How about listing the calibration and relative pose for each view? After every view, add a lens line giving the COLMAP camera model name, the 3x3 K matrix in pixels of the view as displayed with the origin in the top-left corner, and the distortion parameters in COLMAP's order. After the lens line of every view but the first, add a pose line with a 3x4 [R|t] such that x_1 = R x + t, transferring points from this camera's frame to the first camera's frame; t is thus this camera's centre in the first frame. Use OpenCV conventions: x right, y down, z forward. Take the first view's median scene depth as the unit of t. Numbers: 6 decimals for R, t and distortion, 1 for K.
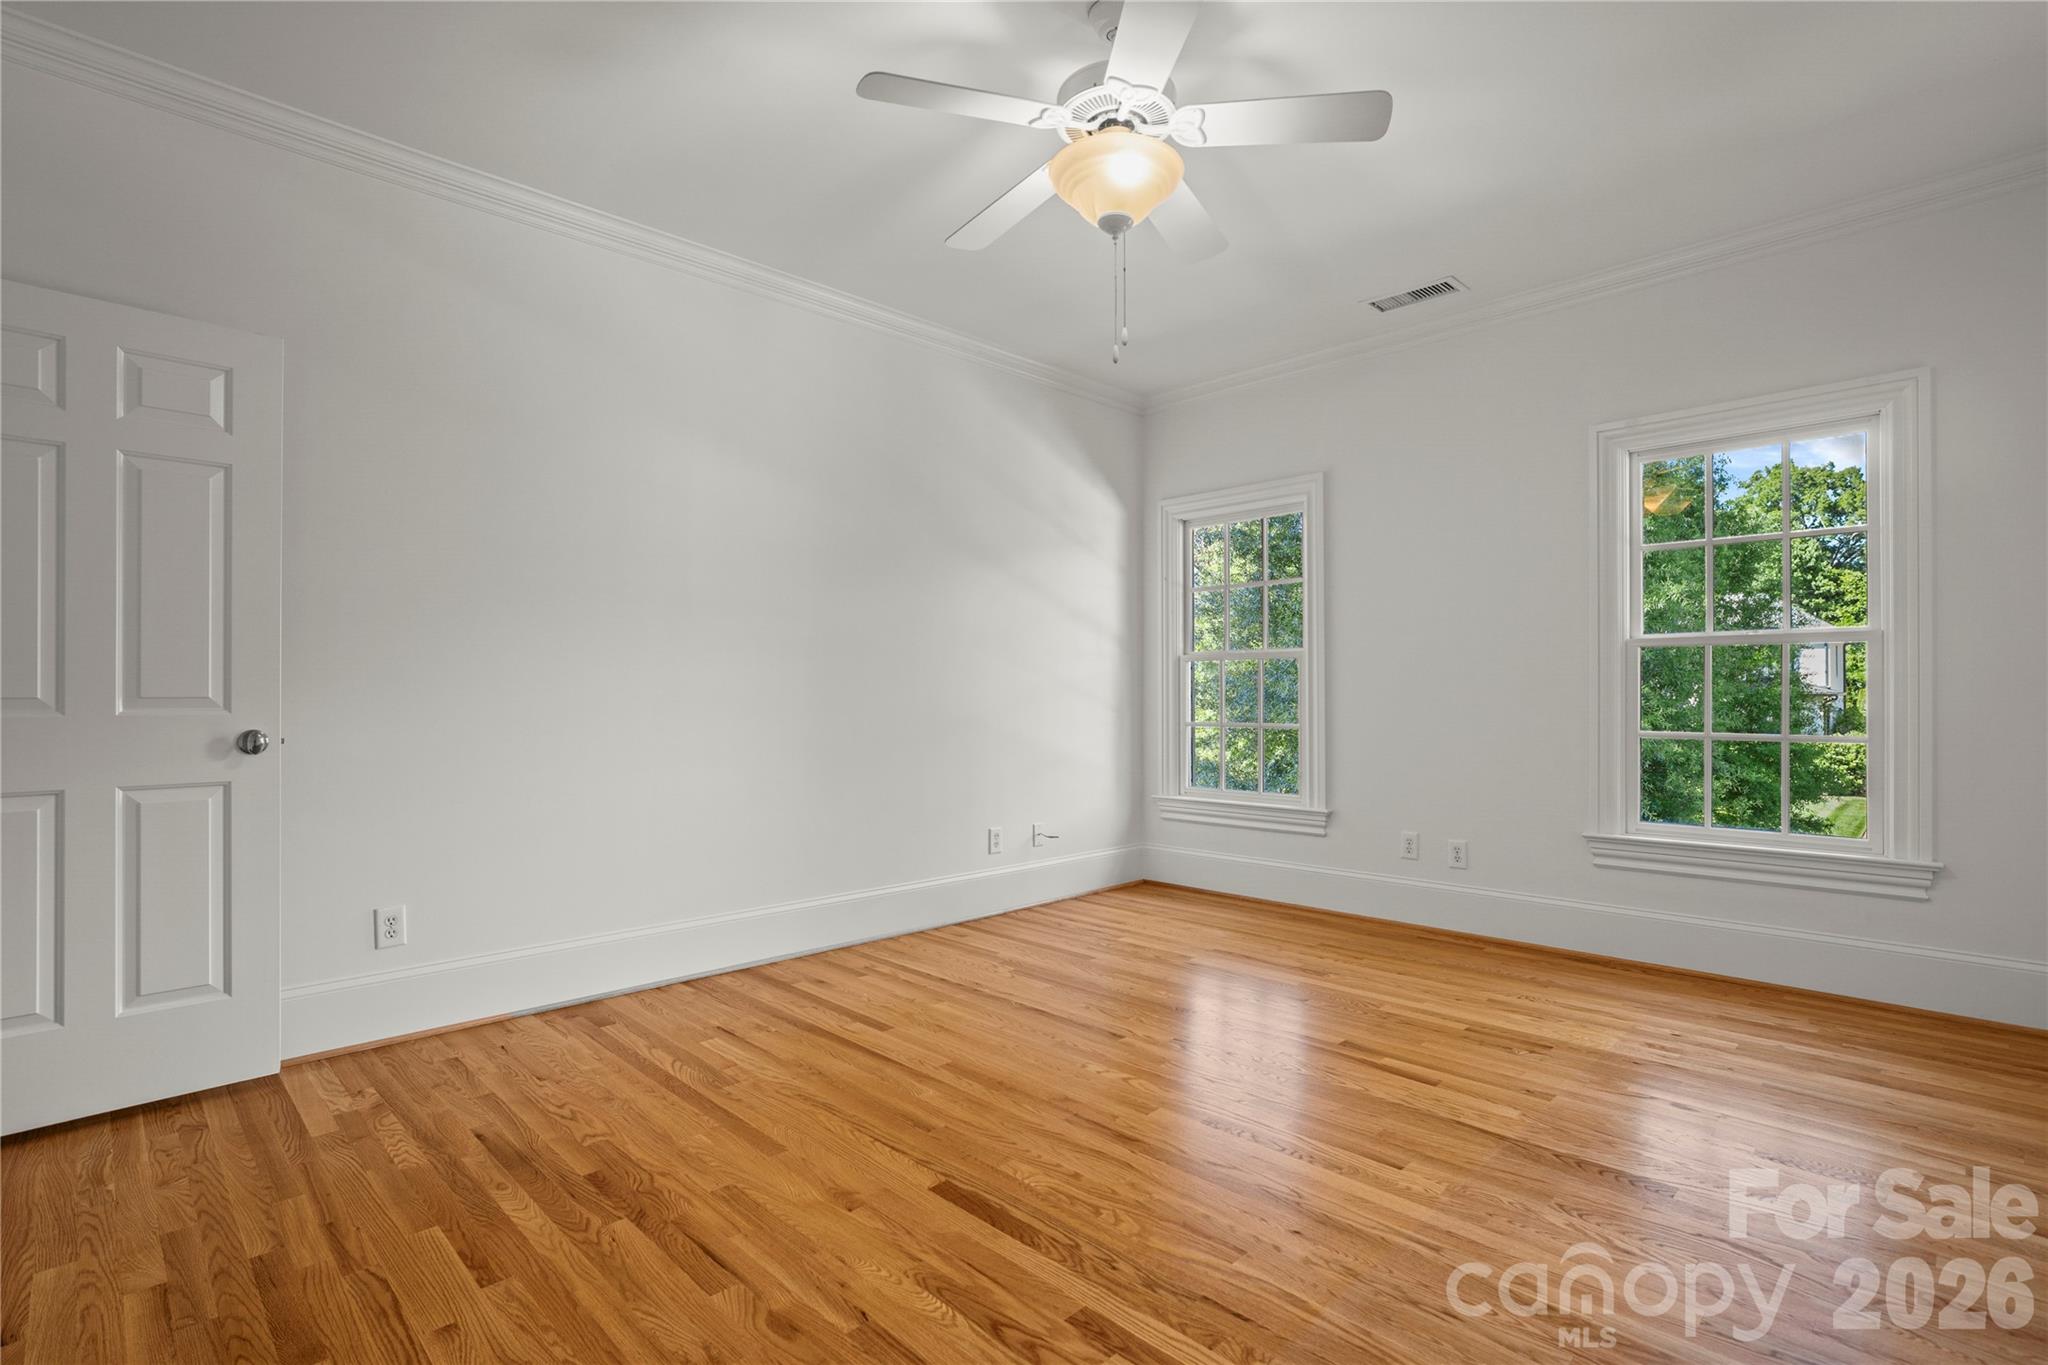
lens RADIAL K [[959.3, 0, 1016.0], [0, 959.3, 688.3], [0, 0, 1]] dist [-0.000841, 0.001044]
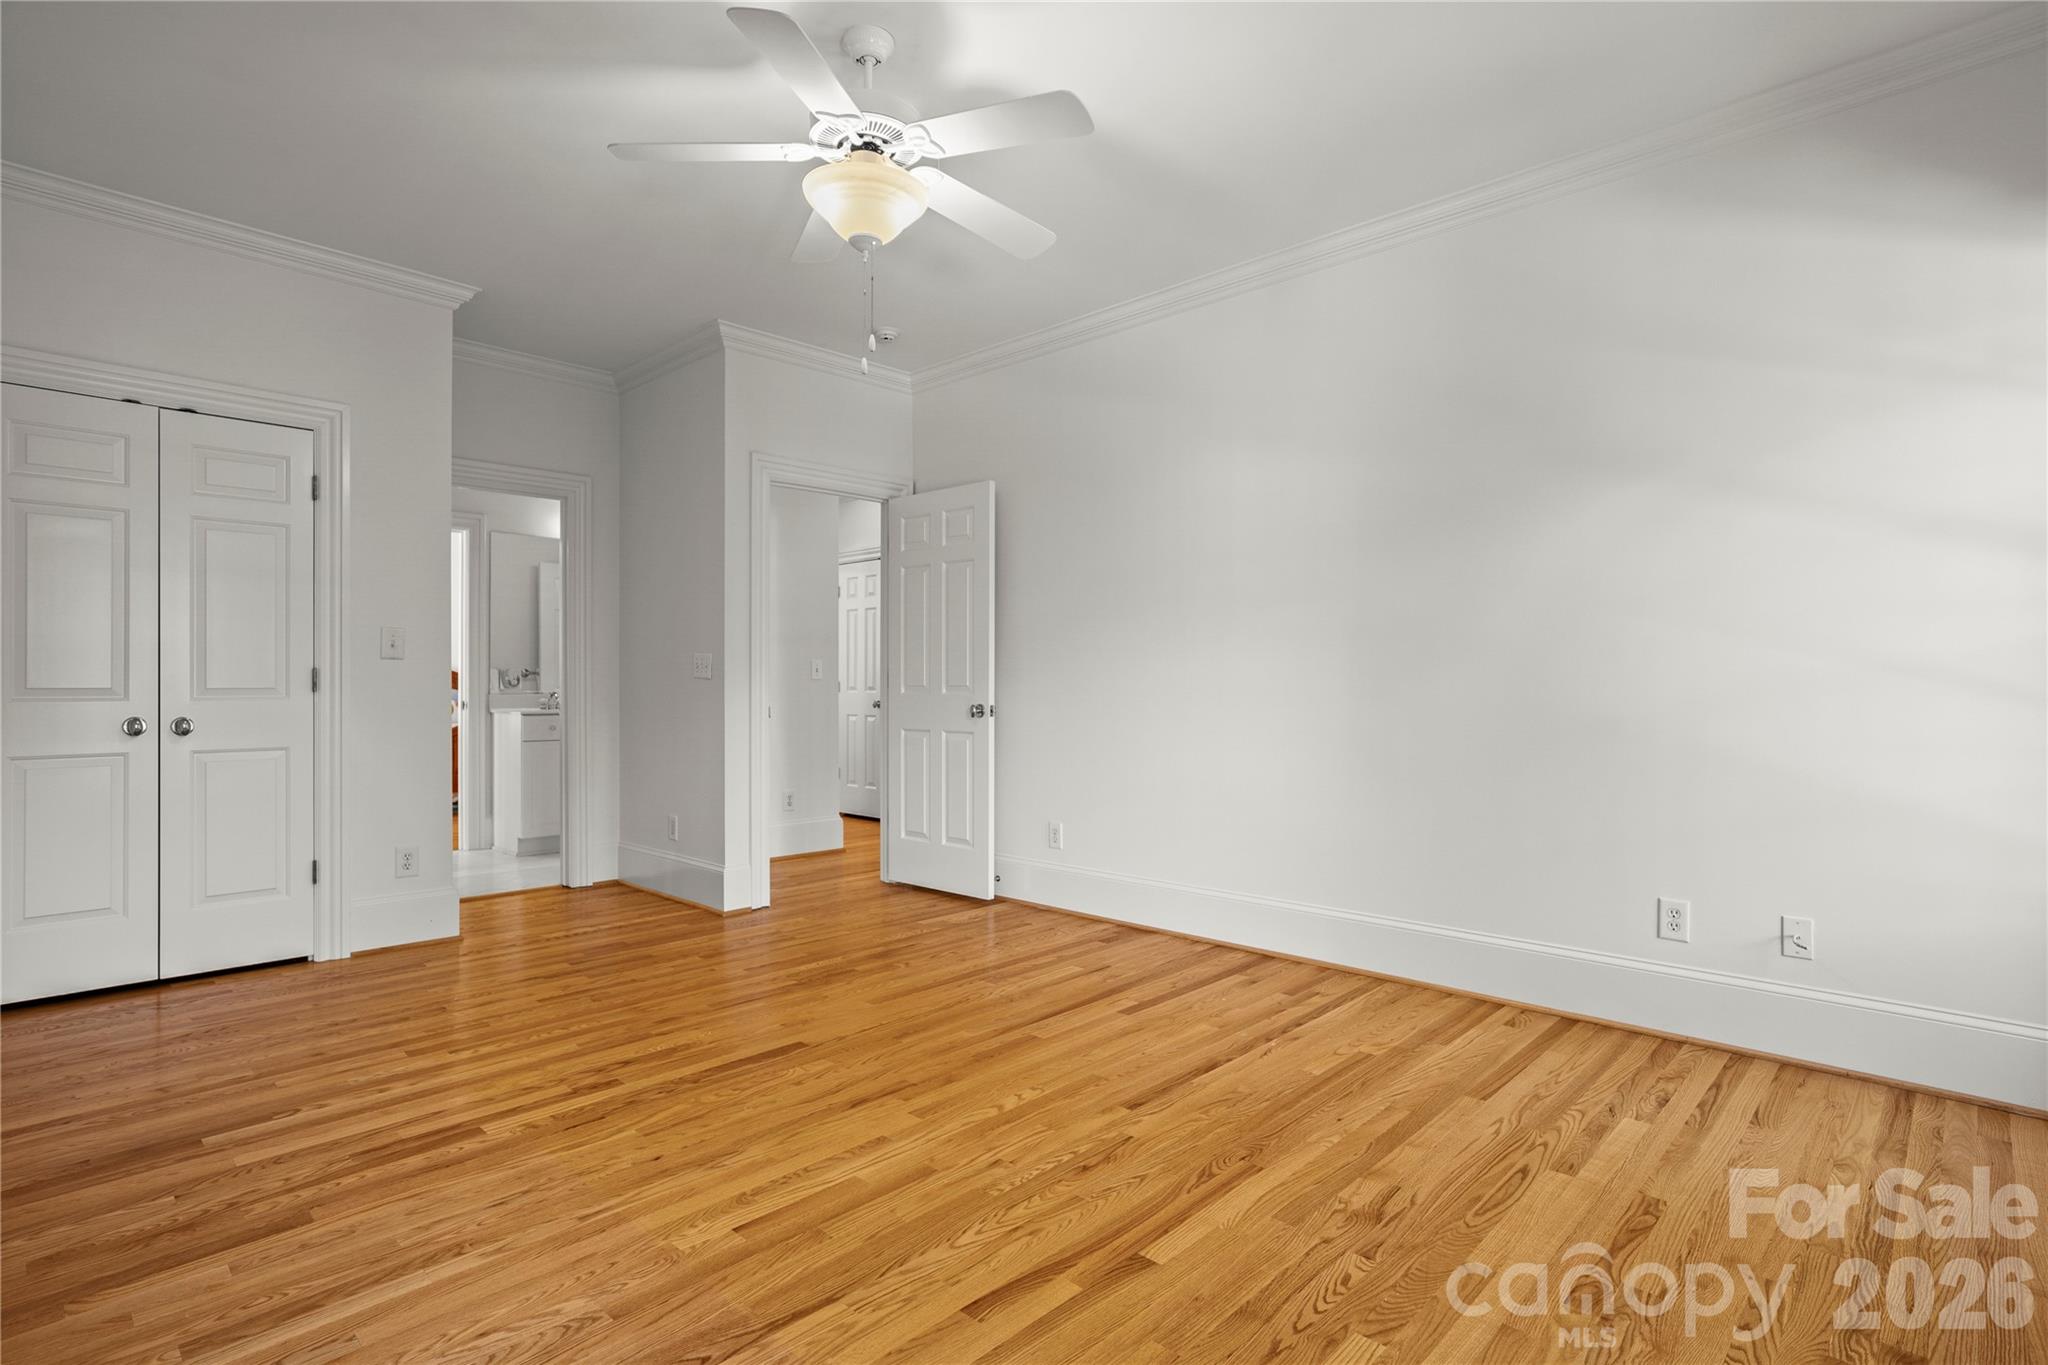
lens RADIAL K [[959.8, 0, 1026.3], [0, 959.8, 686.5], [0, 0, 1]] dist [-0.003565, 0.000732]
pose [[0.049560, -0.003970, -0.998763, 0.908676], [0.013926, 0.999898, -0.003283, 0.005524], [0.998674, -0.013746, 0.049610, 0.862729]]
